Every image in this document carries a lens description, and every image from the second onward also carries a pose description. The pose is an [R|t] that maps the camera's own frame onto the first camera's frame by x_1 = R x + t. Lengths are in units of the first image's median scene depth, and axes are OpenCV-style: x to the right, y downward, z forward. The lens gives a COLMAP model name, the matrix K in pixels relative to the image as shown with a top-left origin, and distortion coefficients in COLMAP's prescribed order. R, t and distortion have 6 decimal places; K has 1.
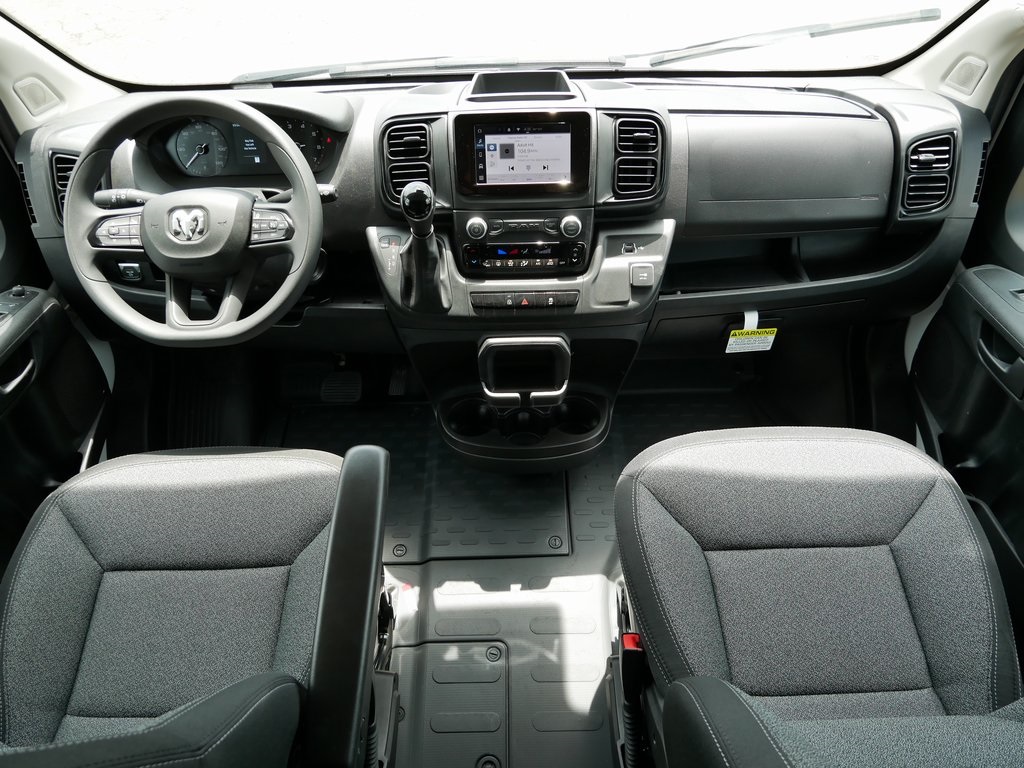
lens RADIAL K [[731.9, 0, 514.3], [0, 731.9, 388.4], [0, 0, 1]] dist [-0.059523, 0.031894]
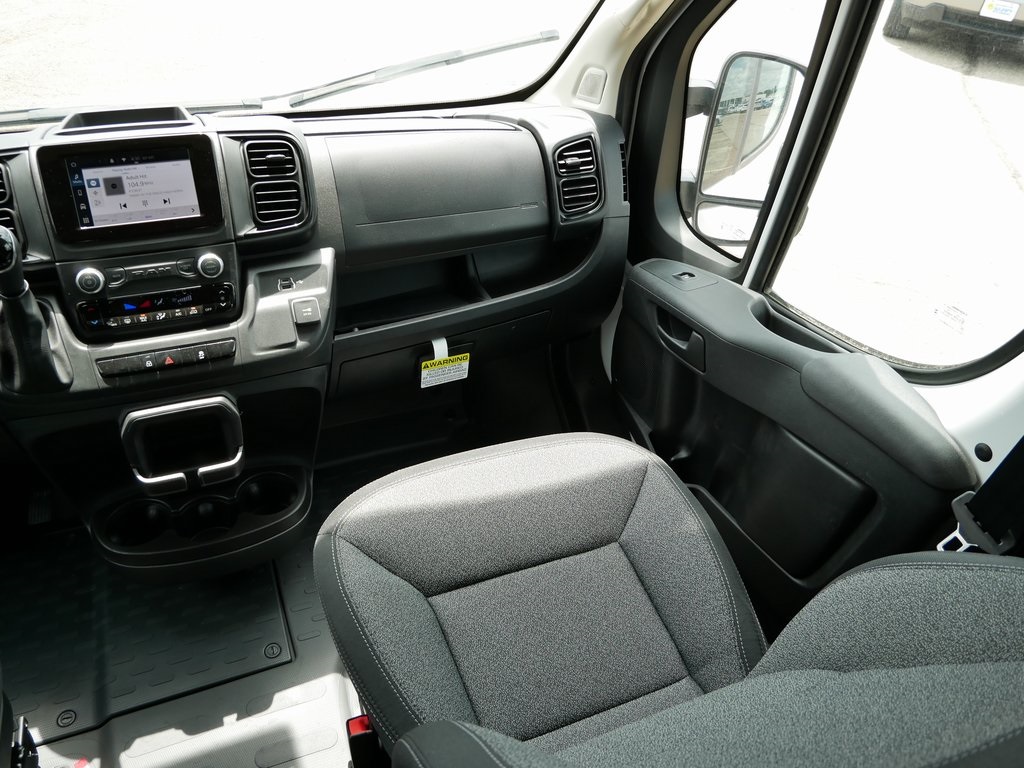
lens RADIAL K [[780.9, 0, 516.1], [0, 780.9, 384.1], [0, 0, 1]] dist [-0.039637, 0.020170]
pose [[0.922653, -0.163099, 0.349442, 0.066501], [0.210404, 0.972307, -0.101727, 0.080829], [-0.323174, 0.167383, 0.931419, 0.054916]]
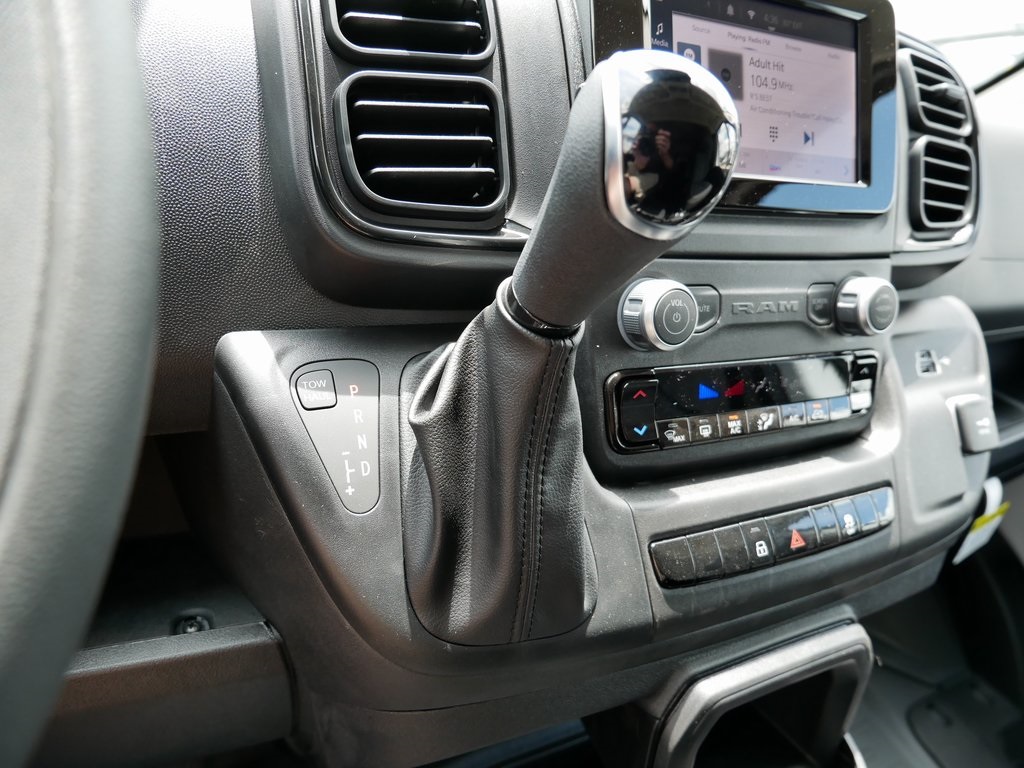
lens RADIAL K [[731.9, 0, 513.4], [0, 731.9, 383.5], [0, 0, 1]] dist [-0.059523, 0.031894]
pose [[0.880690, -0.061205, 0.469723, -0.237120], [0.174049, 0.964066, -0.200710, -0.142045], [-0.440559, 0.258518, 0.859695, 0.768179]]
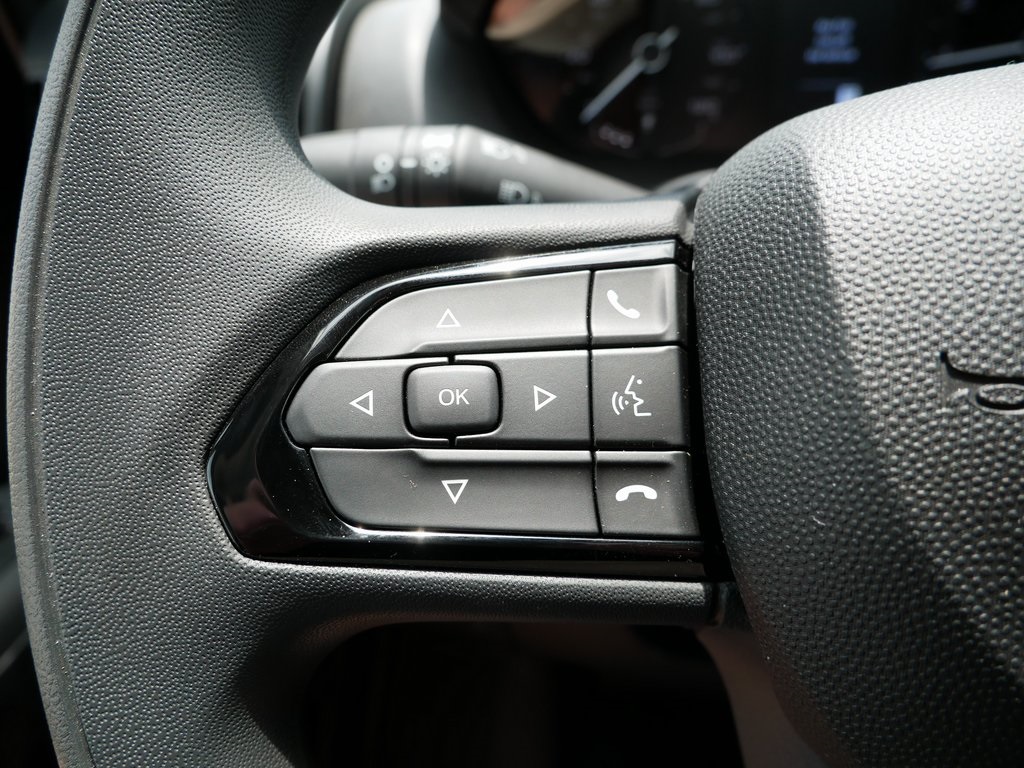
lens RADIAL K [[731.9, 0, 513.9], [0, 731.9, 383.9], [0, 0, 1]] dist [-0.059523, 0.031894]
pose [[0.986201, 0.048336, -0.158337, -0.463188], [-0.066825, 0.991276, -0.113609, -0.182199], [0.151465, 0.122622, 0.980827, 0.782606]]
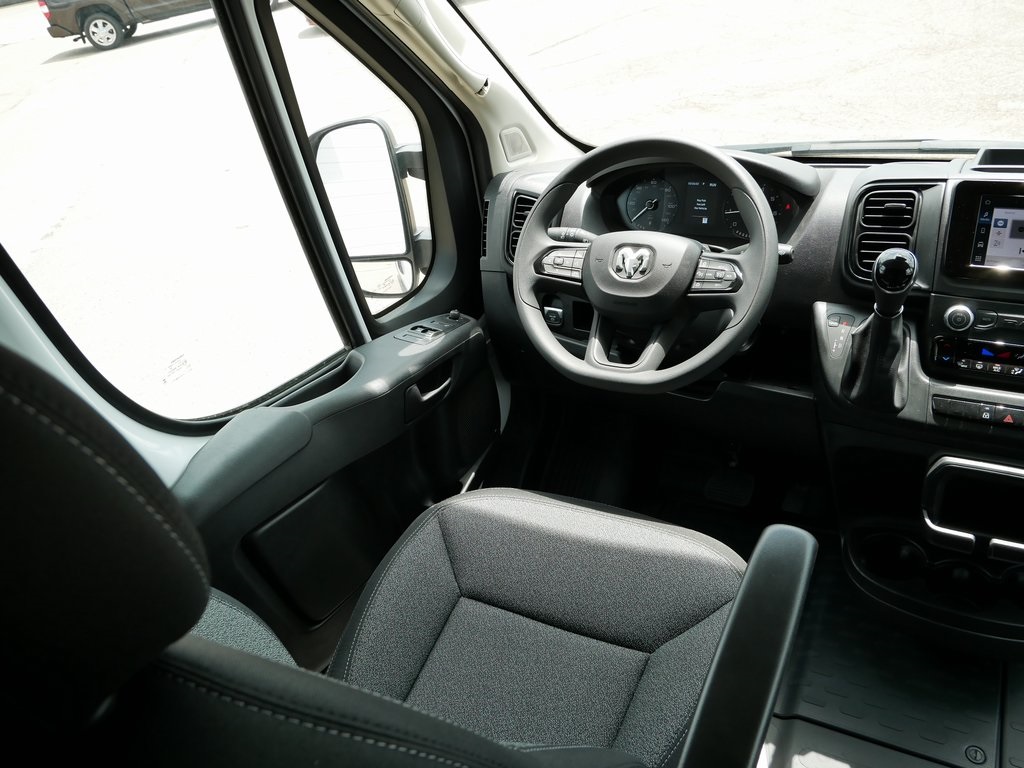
lens RADIAL K [[780.9, 0, 514.9], [0, 780.9, 384.5], [0, 0, 1]] dist [-0.039637, 0.020170]
pose [[0.868731, 0.176176, -0.462892, -0.068661], [-0.254579, 0.960520, -0.112208, 0.071569], [0.424849, 0.215321, 0.879284, 0.052352]]
